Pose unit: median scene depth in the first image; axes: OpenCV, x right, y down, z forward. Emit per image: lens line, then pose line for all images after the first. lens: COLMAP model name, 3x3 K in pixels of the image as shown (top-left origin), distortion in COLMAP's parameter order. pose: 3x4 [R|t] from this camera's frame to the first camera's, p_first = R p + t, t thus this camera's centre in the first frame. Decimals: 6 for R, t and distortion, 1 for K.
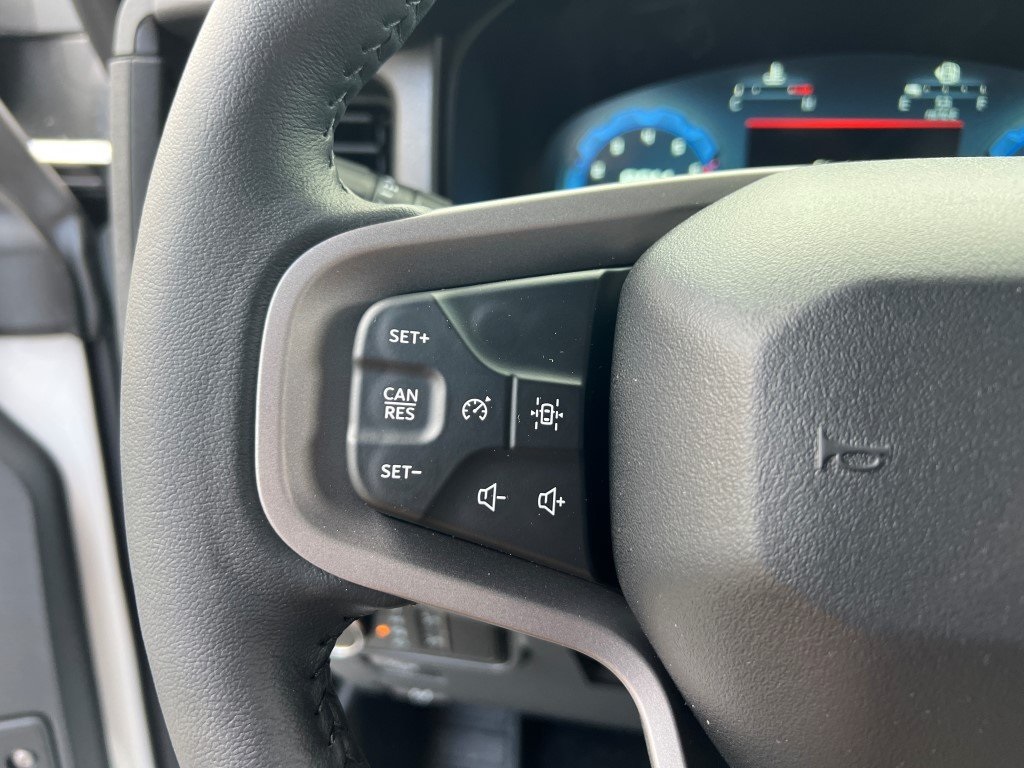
lens RADIAL K [[887.8, 0, 513.1], [0, 887.8, 391.3], [0, 0, 1]] dist [0.007495, 0.002123]
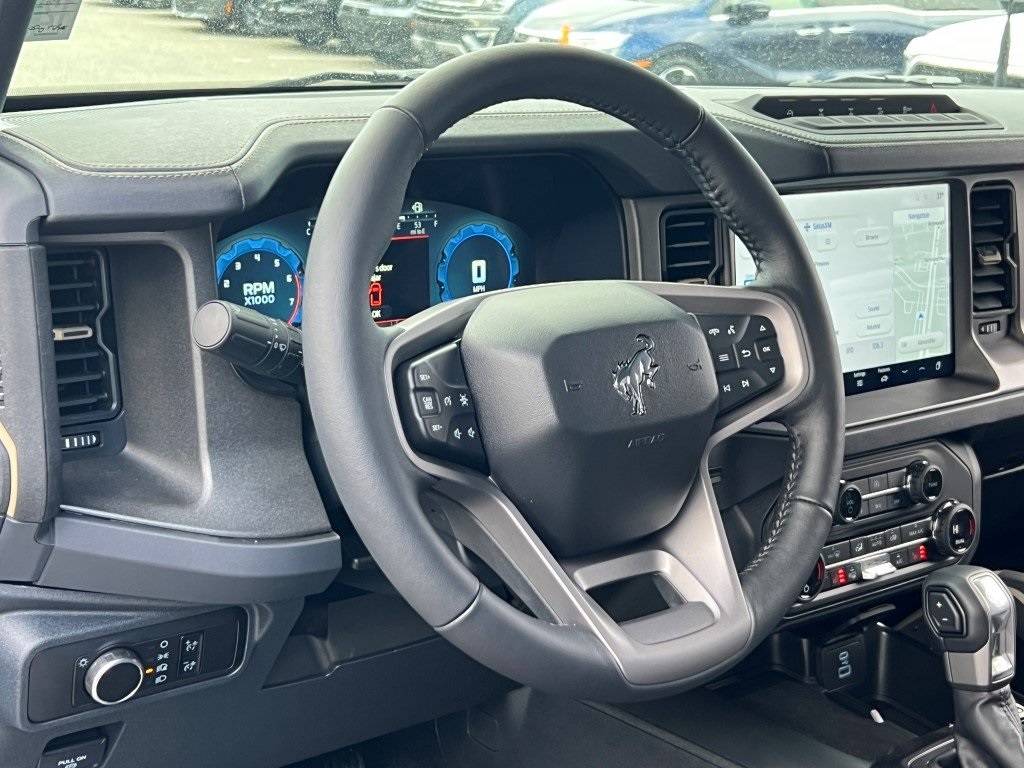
lens RADIAL K [[1417.7, 0, 511.7], [0, 1417.7, 378.1], [0, 0, 1]] dist [0.068213, 0.000000]
pose [[0.688992, -0.146949, 0.709715, -2.948872], [0.220429, 0.975329, -0.012047, 0.043233], [-0.690436, 0.164742, 0.704385, -2.070499]]
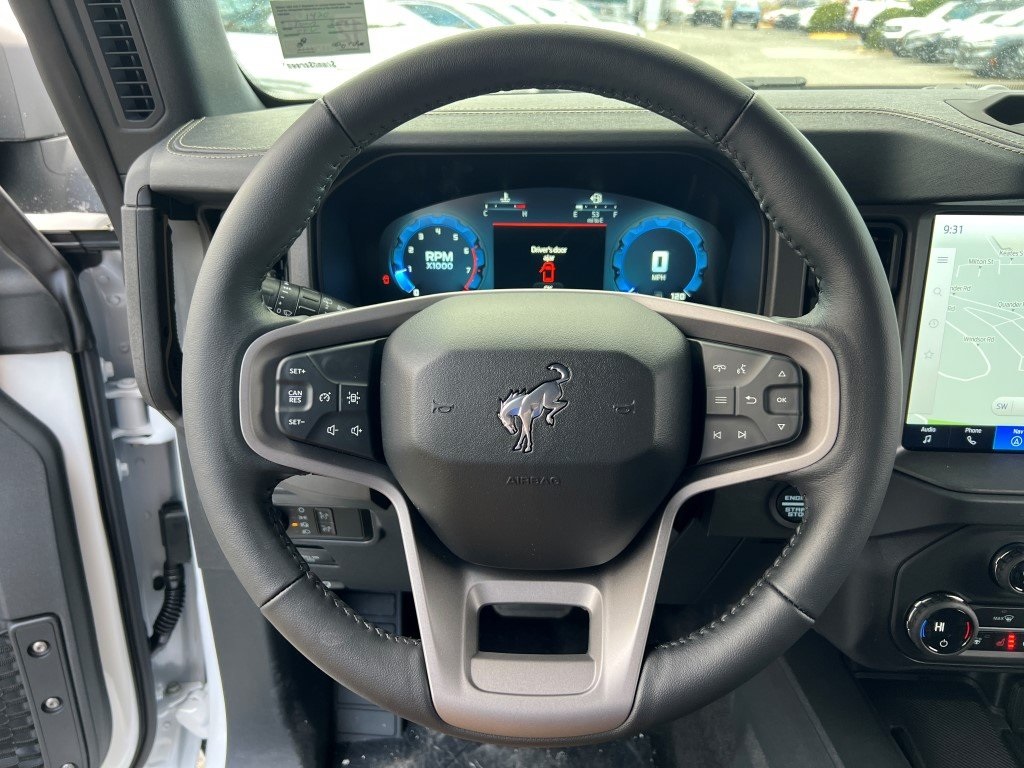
lens RADIAL K [[780.0, 0, 515.2], [0, 780.0, 385.1], [0, 0, 1]] dist [0.020472, -0.022119]
pose [[0.989870, -0.042117, 0.135586, 0.198518], [0.038344, 0.998804, 0.030322, -0.062686], [-0.136701, -0.024816, 0.990301, -1.333683]]
